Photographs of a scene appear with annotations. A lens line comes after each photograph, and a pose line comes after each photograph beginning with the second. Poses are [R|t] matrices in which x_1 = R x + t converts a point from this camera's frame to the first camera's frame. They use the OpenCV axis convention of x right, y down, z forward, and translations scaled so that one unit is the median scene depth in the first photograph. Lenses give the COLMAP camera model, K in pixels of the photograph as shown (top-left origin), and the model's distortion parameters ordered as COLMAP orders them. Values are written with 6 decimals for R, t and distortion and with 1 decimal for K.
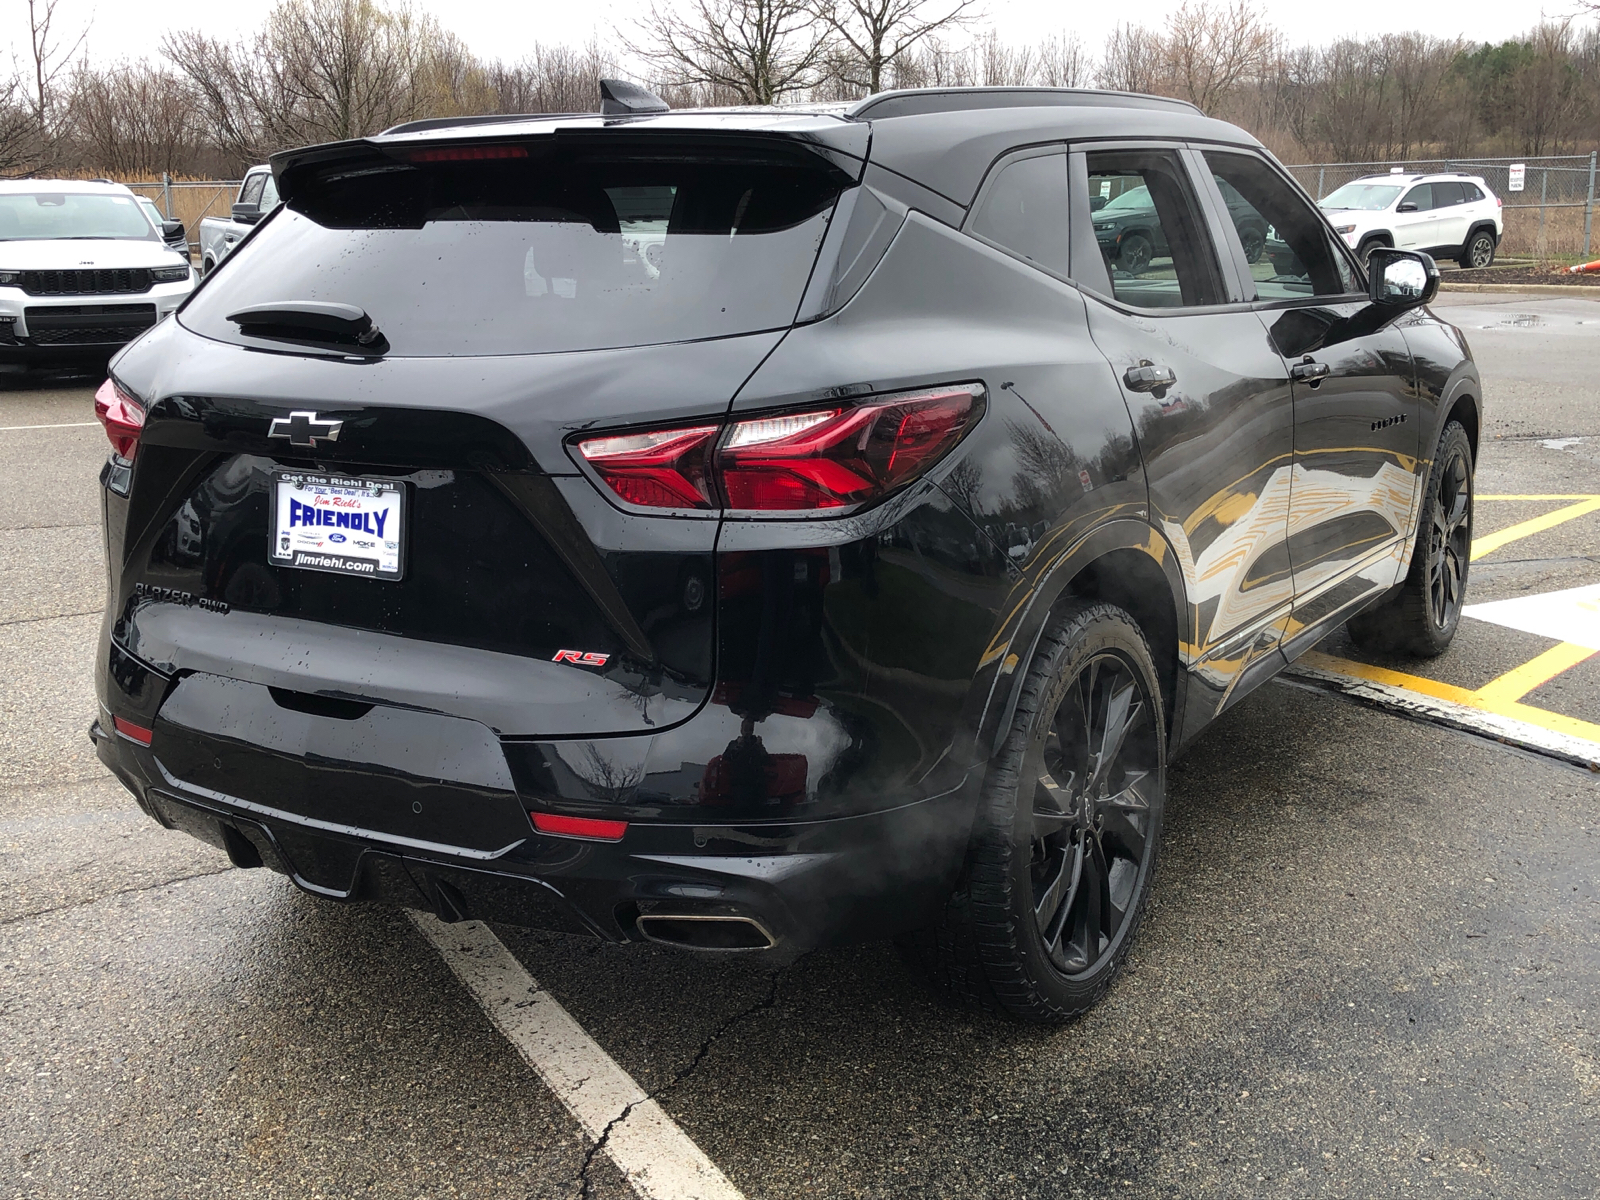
lens RADIAL K [[1695.8, 0, 796.0], [0, 1695.8, 568.6], [0, 0, 1]] dist [0.114218, -0.326736]
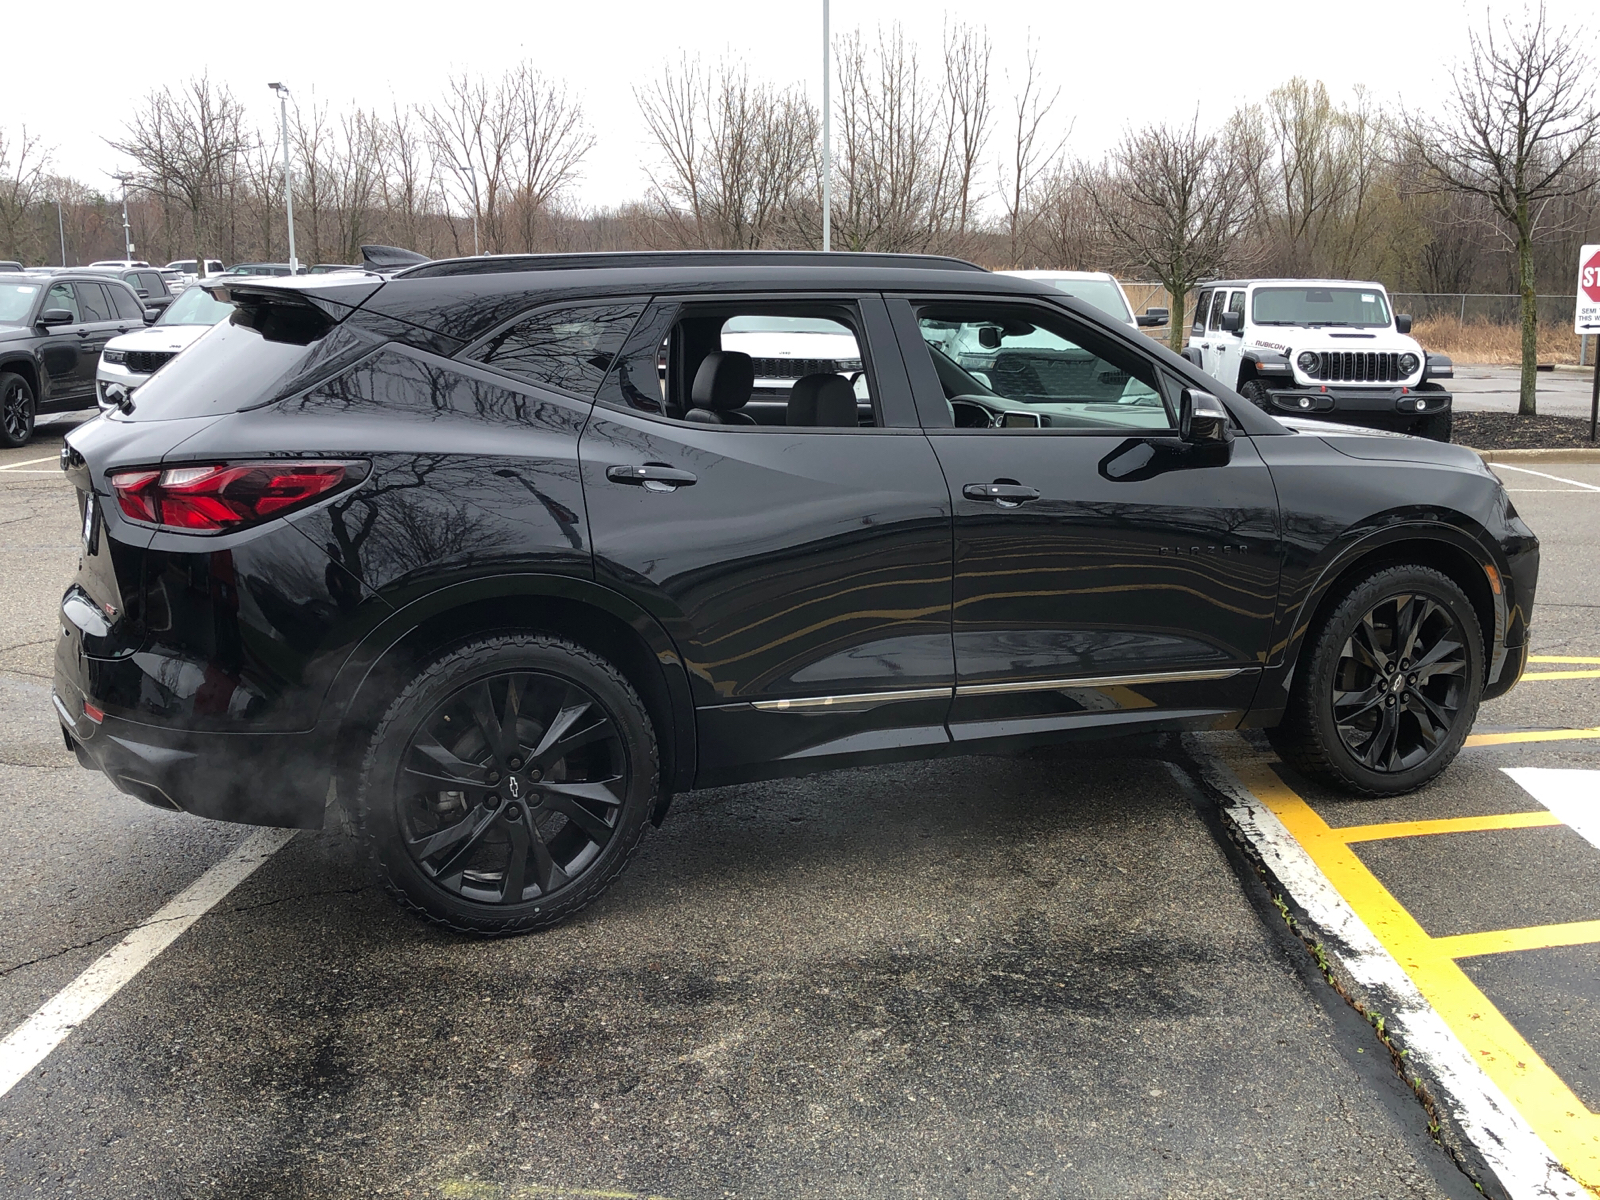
lens RADIAL K [[1695.8, 0, 796.0], [0, 1695.8, 568.6], [0, 0, 1]] dist [0.114218, -0.326736]
pose [[0.848975, 0.102094, -0.518476, 1.151539], [-0.129489, 0.991438, -0.016805, -0.038665], [0.512321, 0.081404, 0.854927, -0.053852]]
